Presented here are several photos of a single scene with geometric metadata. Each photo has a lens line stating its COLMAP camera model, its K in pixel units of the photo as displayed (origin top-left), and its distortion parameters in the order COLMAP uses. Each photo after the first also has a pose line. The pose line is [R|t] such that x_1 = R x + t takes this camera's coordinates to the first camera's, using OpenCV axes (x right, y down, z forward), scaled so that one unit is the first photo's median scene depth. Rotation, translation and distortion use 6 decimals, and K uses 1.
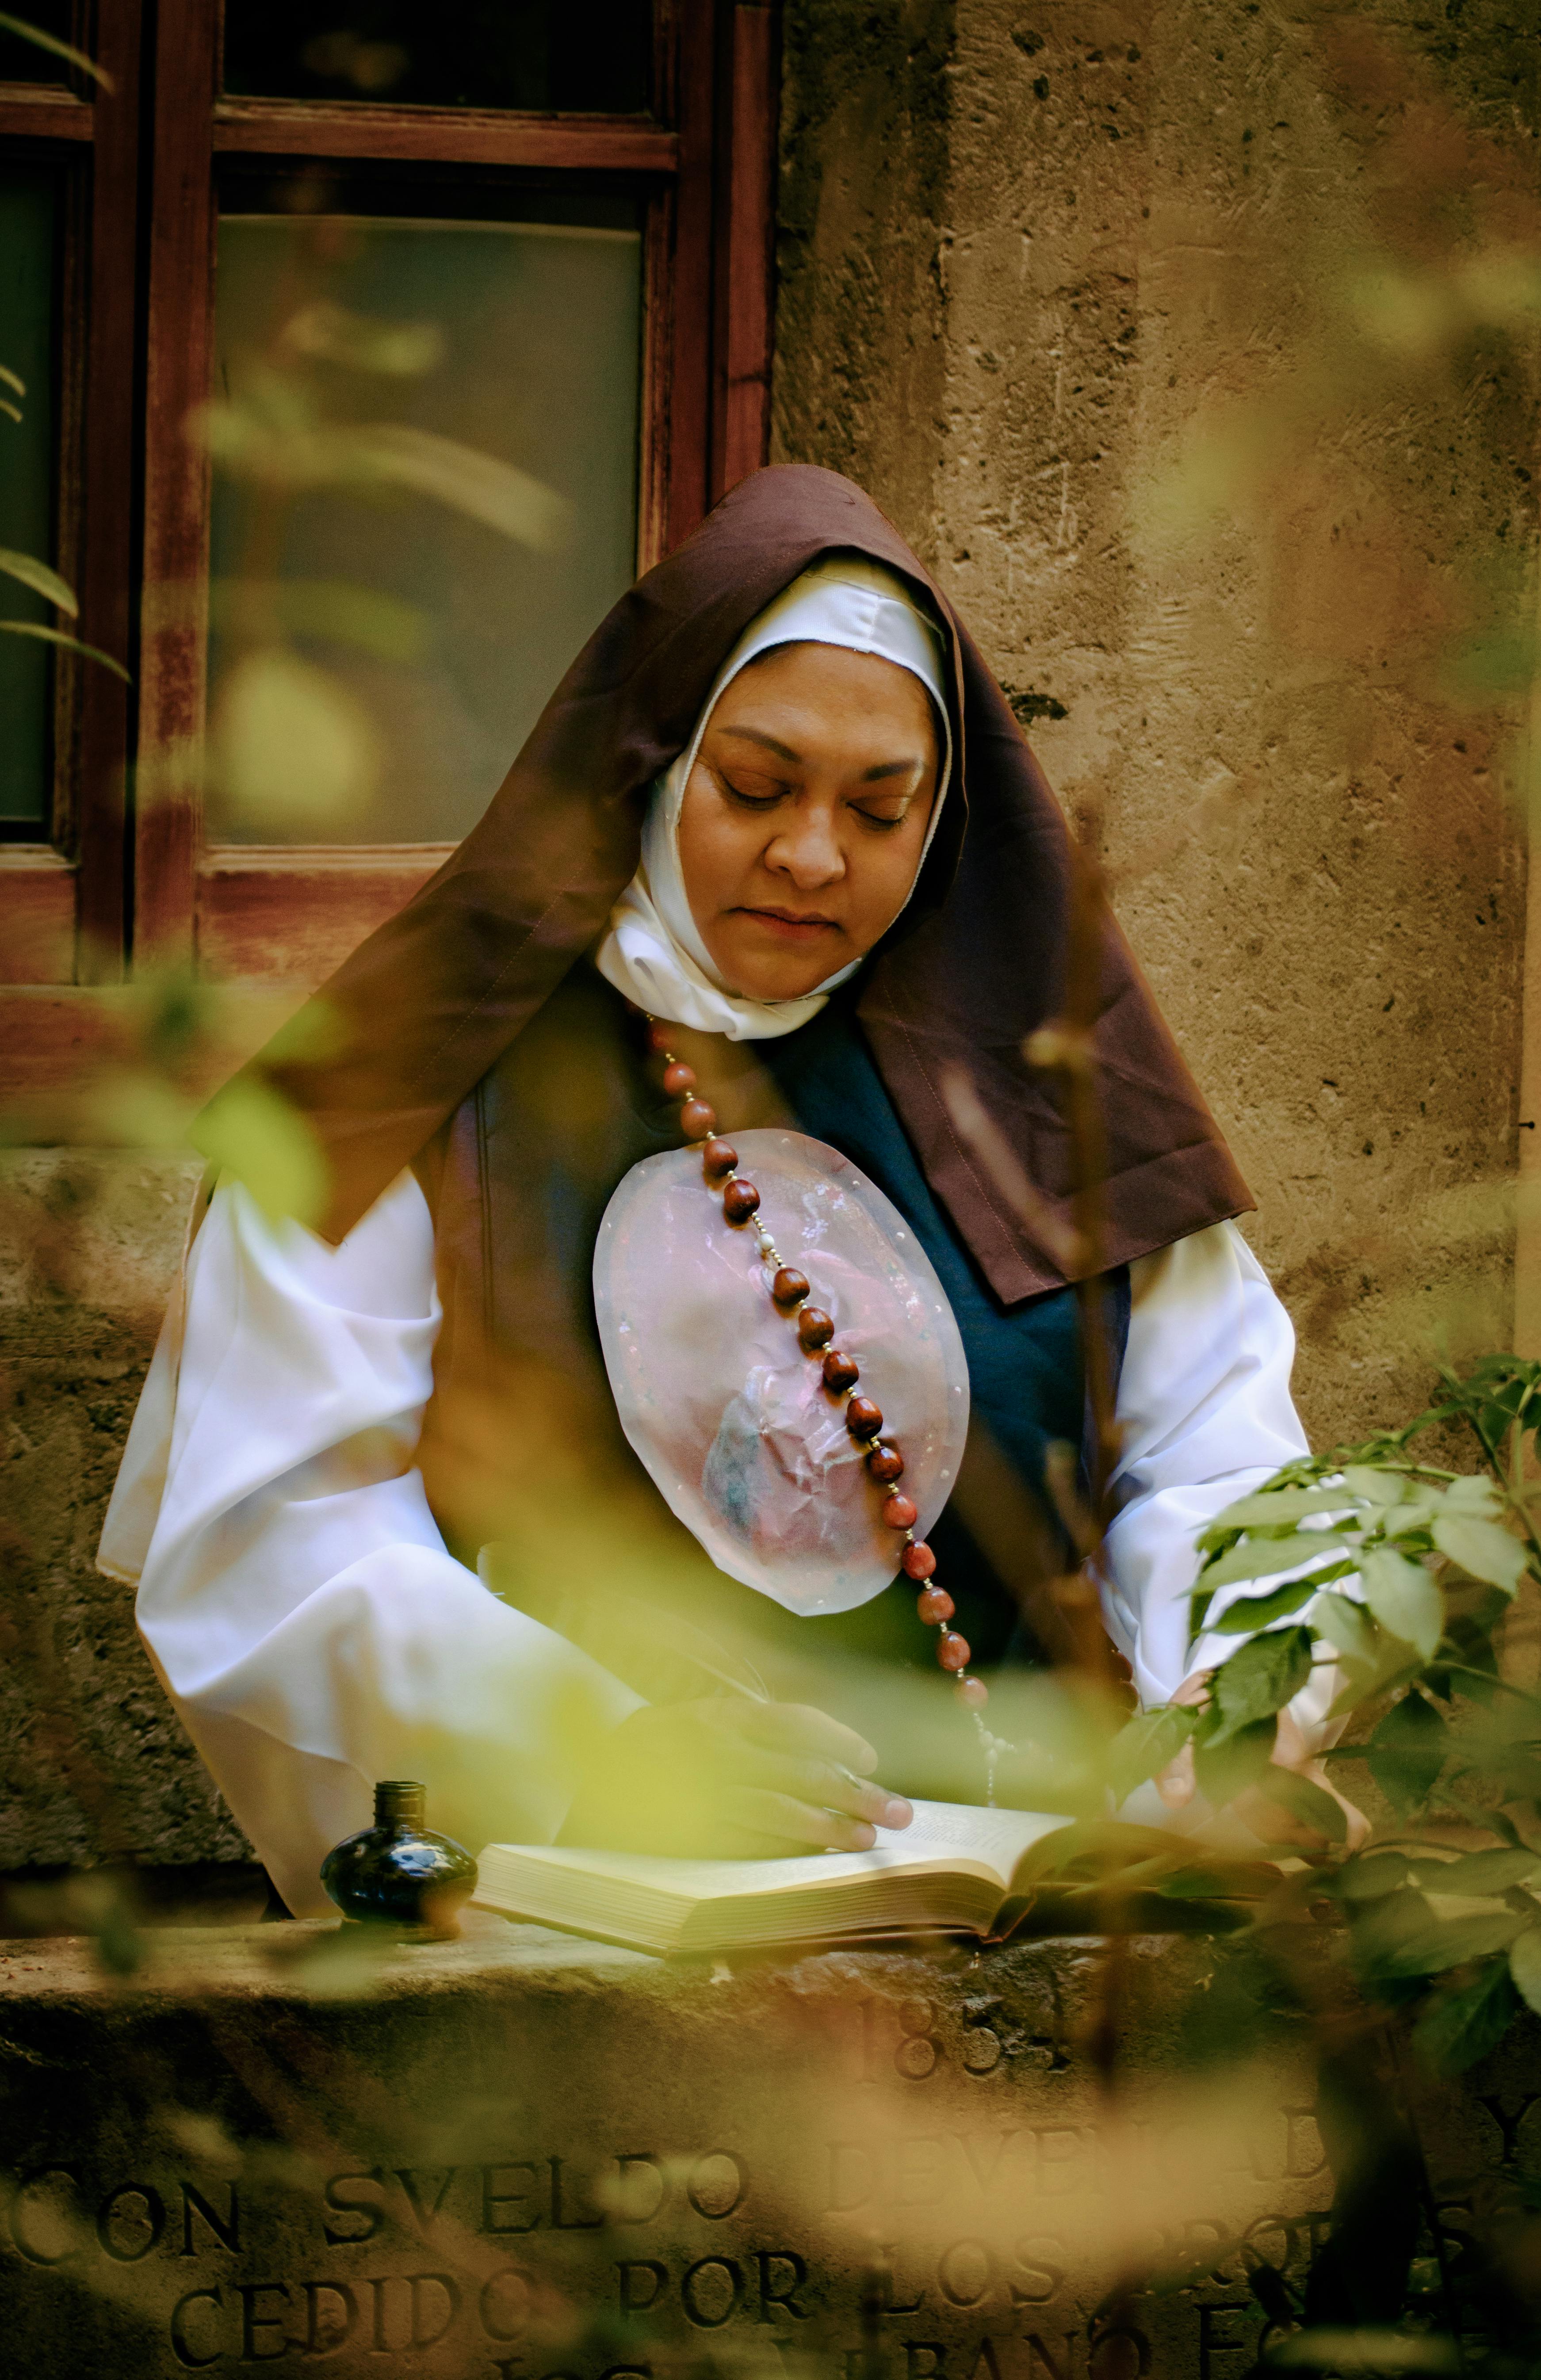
lens RADIAL K [[8175.4, 0, 770.5], [0, 8175.4, 1190.0], [0, 0, 1]] dist [-0.184652, -1.541131]
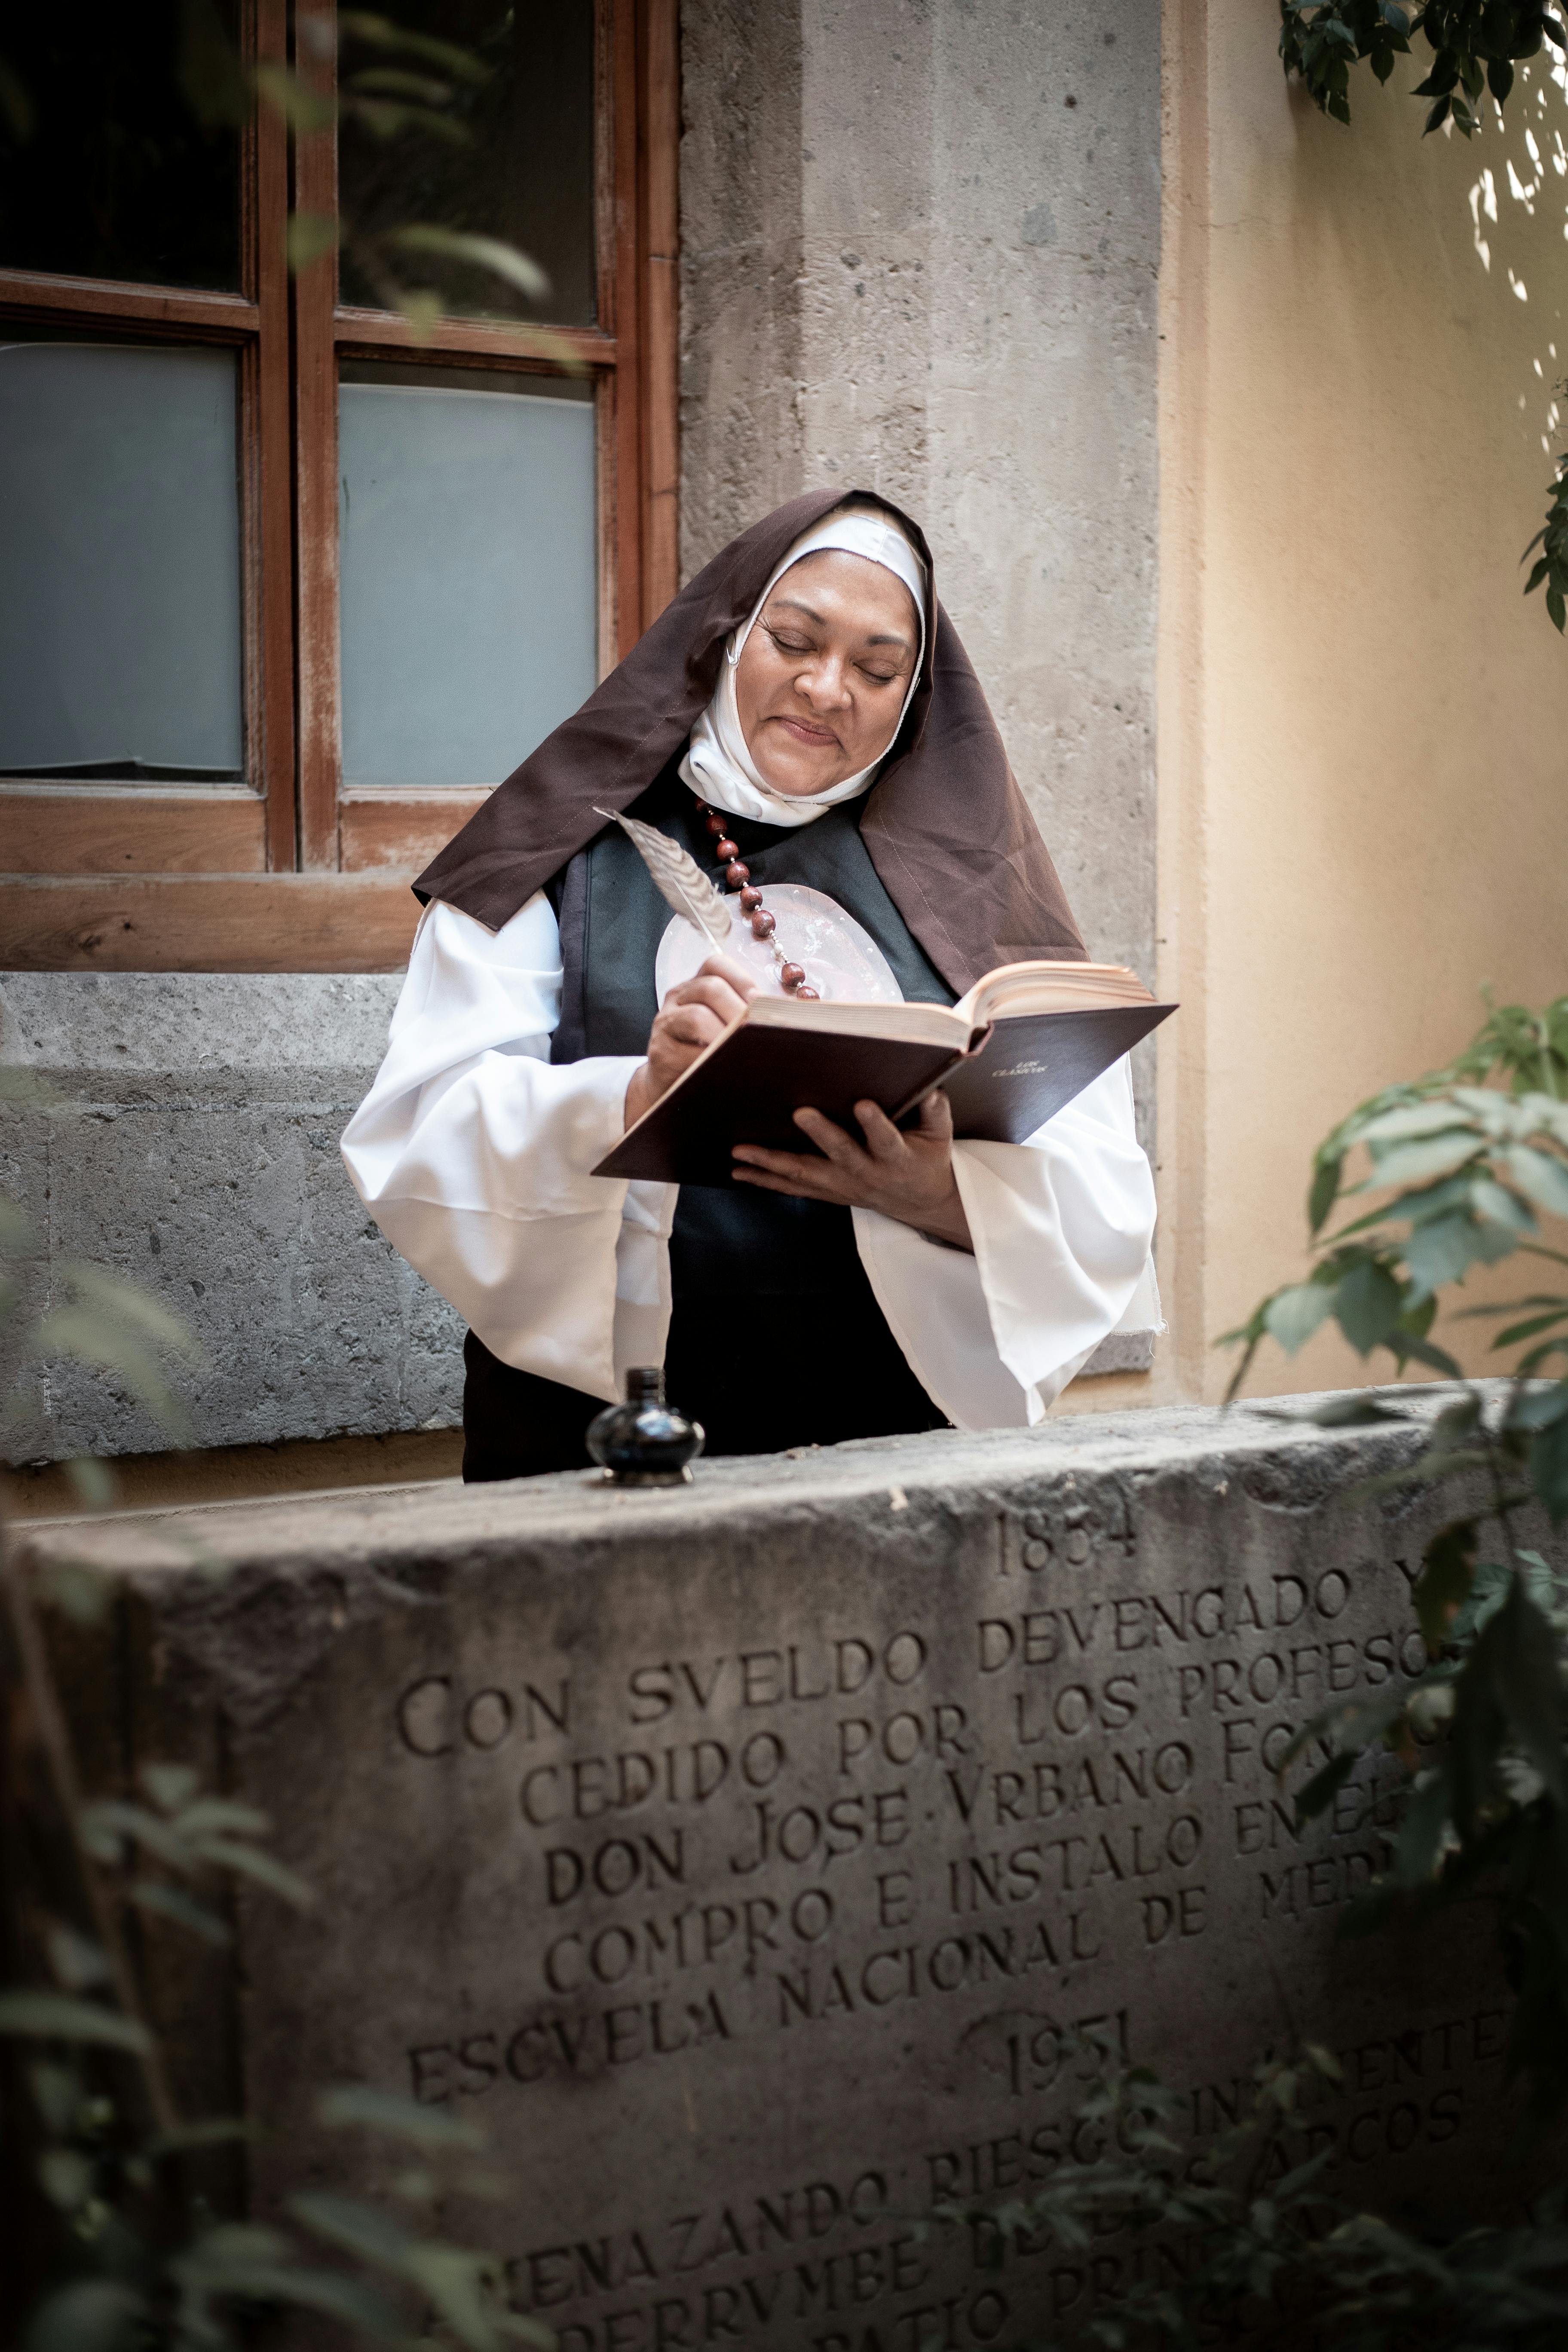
lens RADIAL K [[3612.2, 0, 785.0], [0, 3612.2, 1220.2], [0, 0, 1]] dist [-0.091653, -0.162527]
pose [[0.993653, -0.038232, 0.105791, -0.061706], [0.034884, 0.998836, 0.033317, 0.021545], [-0.106941, -0.029415, 0.993830, 0.300537]]
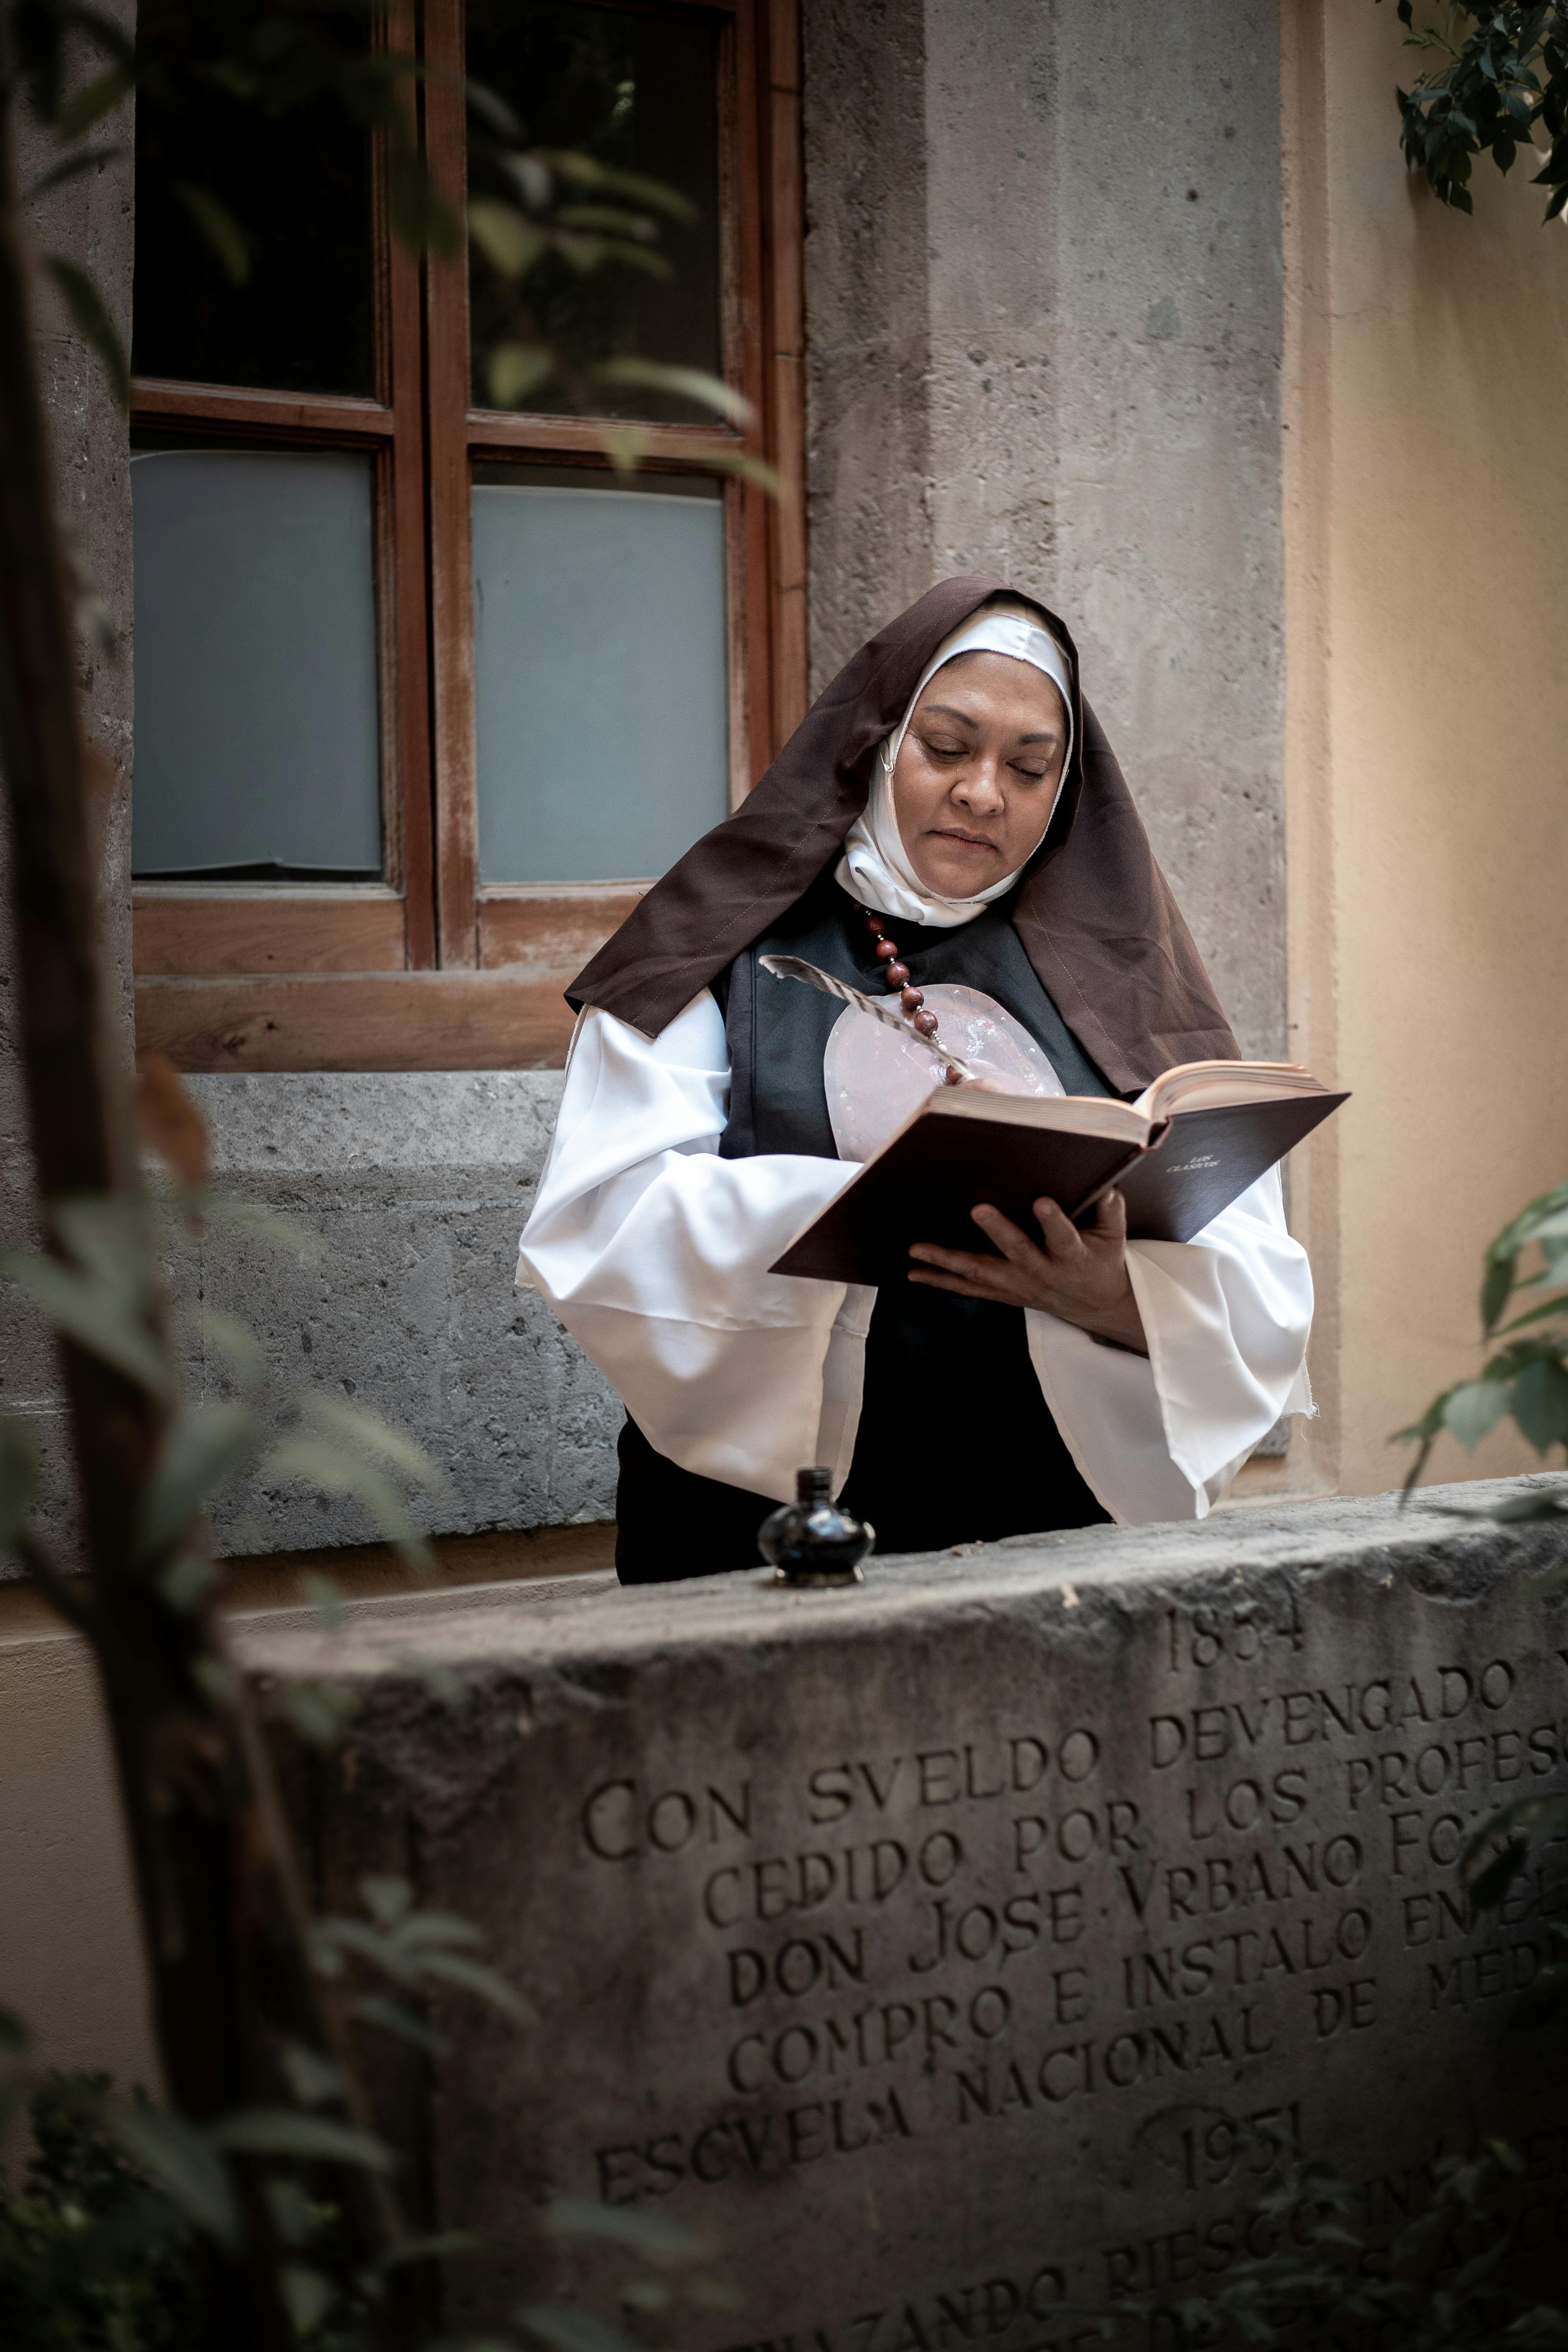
lens RADIAL K [[3612.2, 0, 785.0], [0, 3612.2, 1220.2], [0, 0, 1]] dist [-0.091653, -0.162527]
pose [[0.995525, -0.047234, 0.081842, -0.071230], [0.046388, 0.998849, 0.012203, 0.017583], [-0.082324, -0.008352, 0.996571, 0.297873]]
